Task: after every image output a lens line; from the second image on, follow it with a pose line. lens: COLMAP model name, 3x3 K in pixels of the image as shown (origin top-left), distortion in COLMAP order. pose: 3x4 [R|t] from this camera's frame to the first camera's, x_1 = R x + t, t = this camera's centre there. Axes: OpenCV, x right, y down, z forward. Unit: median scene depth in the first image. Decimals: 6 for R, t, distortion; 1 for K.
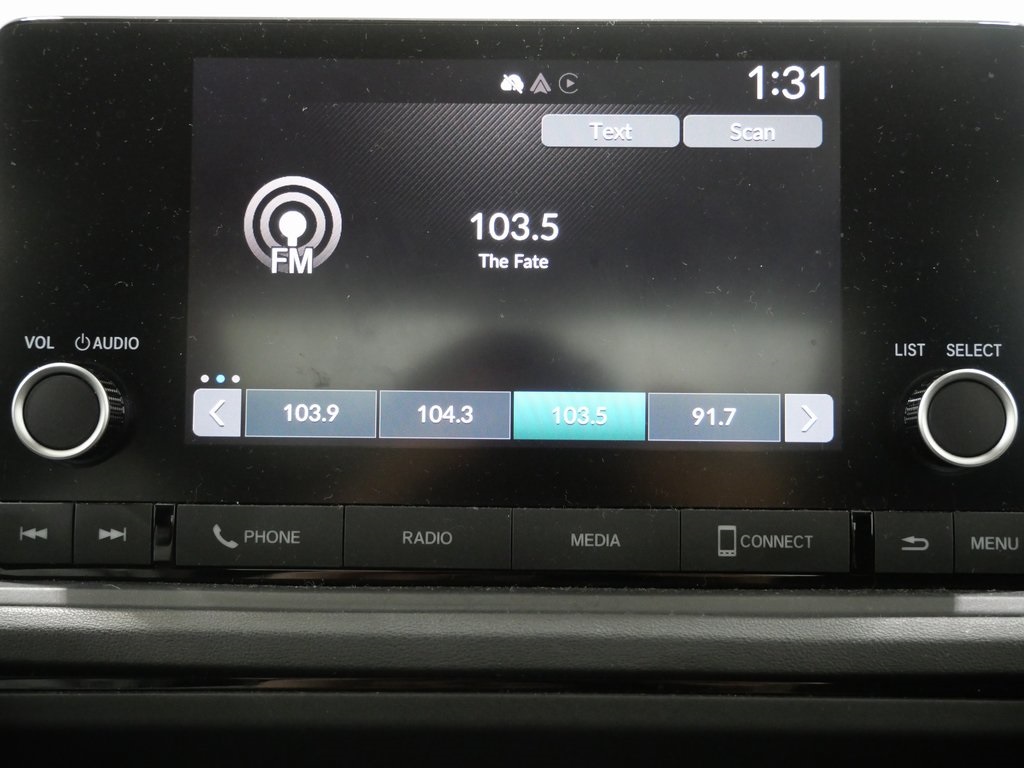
lens RADIAL K [[1463.1, 0, 519.4], [0, 1463.1, 385.3], [0, 0, 1]] dist [0.041199, 0.000000]
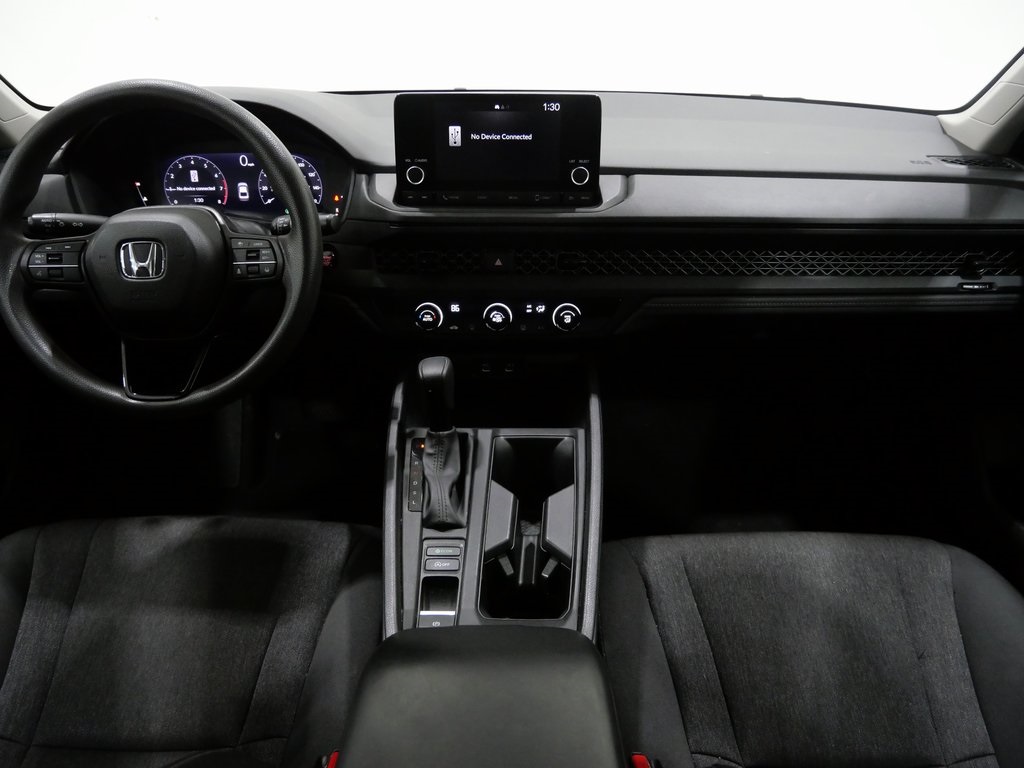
lens RADIAL K [[739.1, 0, 507.1], [0, 739.1, 380.9], [0, 0, 1]] dist [-0.031887, 0.001996]
pose [[0.999739, -0.012652, 0.019026, -0.031463], [0.002912, 0.896479, 0.443076, -0.495078], [-0.022662, -0.442905, 0.896282, -1.746894]]
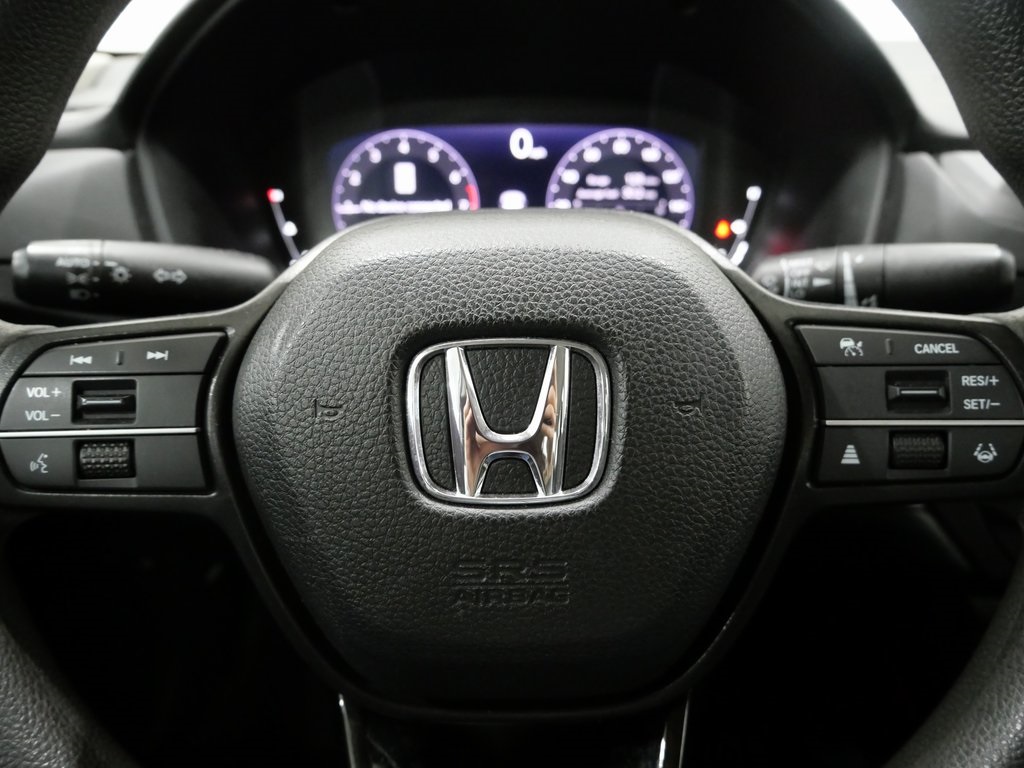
lens RADIAL K [[739.1, 0, 512.0], [0, 739.1, 381.3], [0, 0, 1]] dist [-0.031887, 0.001996]
pose [[0.999629, -0.011908, 0.024481, -1.143814], [0.002443, 0.934864, 0.354998, -0.026886], [-0.027114, -0.354806, 0.934547, 0.043662]]
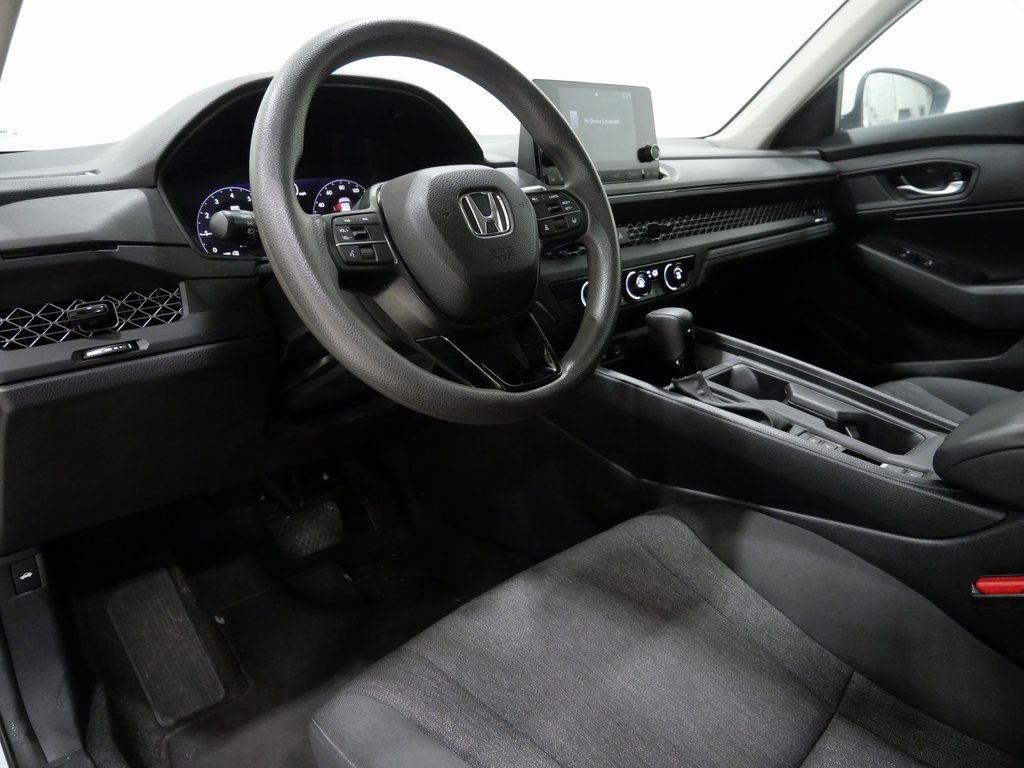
lens RADIAL K [[739.1, 0, 507.1], [0, 739.1, 386.4], [0, 0, 1]] dist [-0.031887, 0.001996]
pose [[0.698279, -0.239194, 0.674680, -2.443330], [0.096606, 0.965386, 0.242273, 0.160278], [-0.709277, -0.103996, 0.697217, -0.844989]]
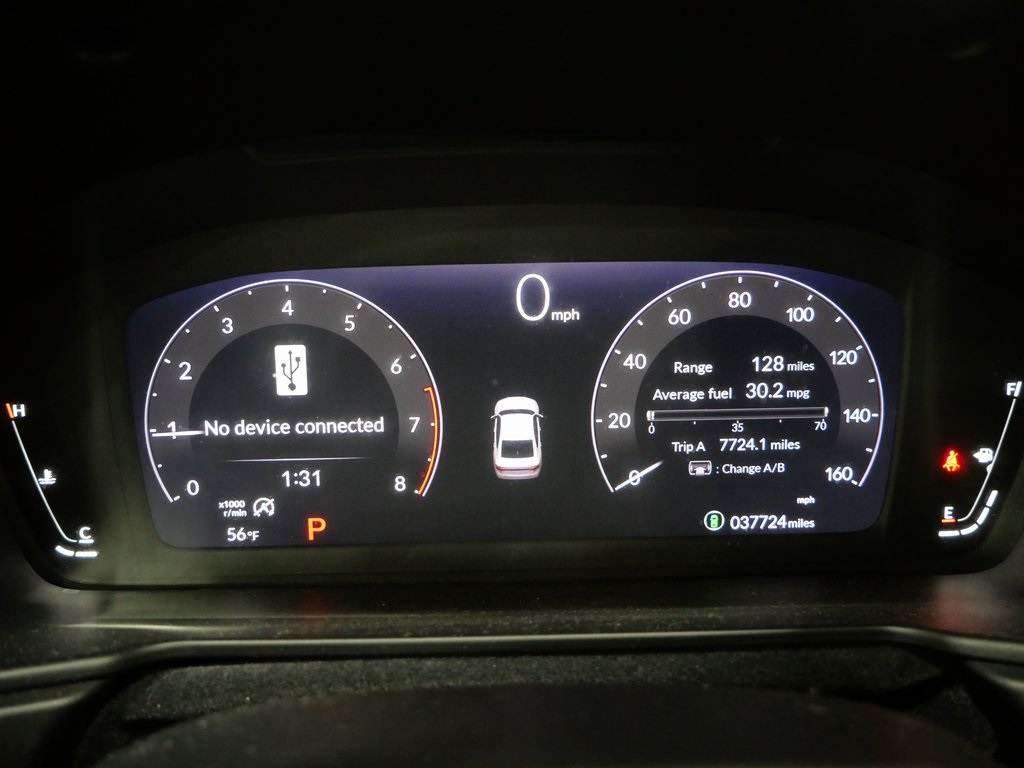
lens RADIAL K [[1012.5, 0, 511.6], [0, 1012.5, 387.1], [0, 0, 1]] dist [-0.058334, 0.000000]
pose [[0.998688, -0.027775, 0.043021, -1.147448], [0.015369, 0.963966, 0.265583, -0.118215], [-0.048847, -0.264573, 0.963128, 0.602457]]
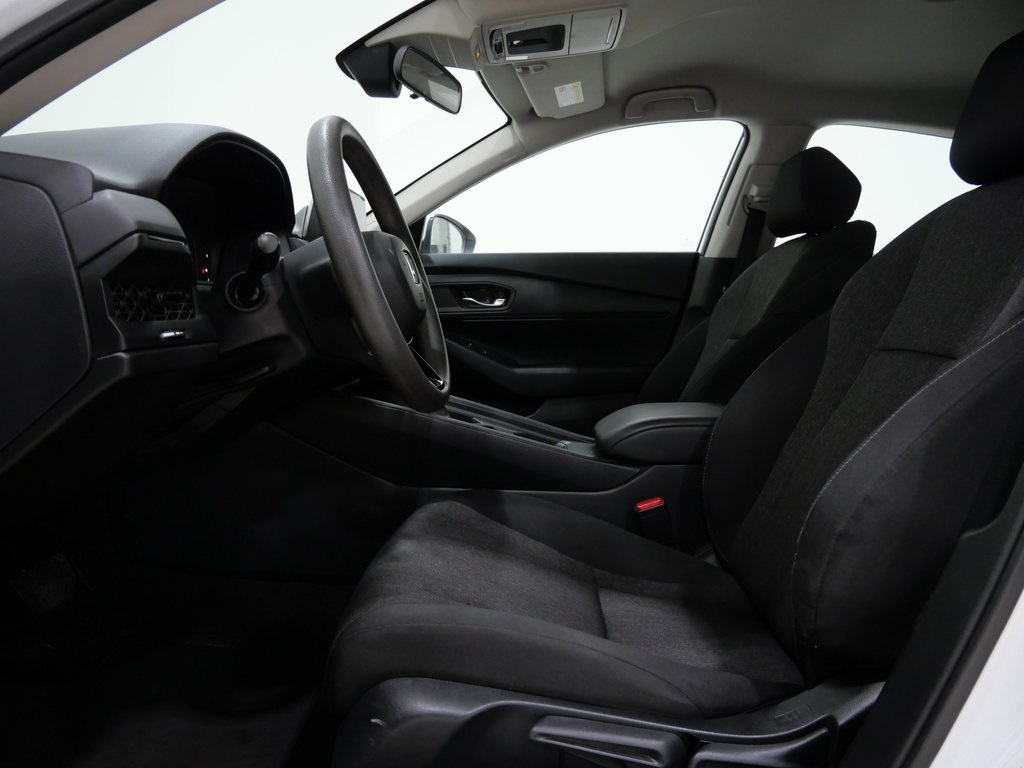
lens RADIAL K [[739.1, 0, 519.3], [0, 739.1, 384.2], [0, 0, 1]] dist [-0.031887, 0.001996]
pose [[0.022896, -0.114144, 0.993200, -3.826614], [-0.030470, 0.992920, 0.114814, 0.284662], [-0.999273, -0.032892, 0.019256, 0.064332]]
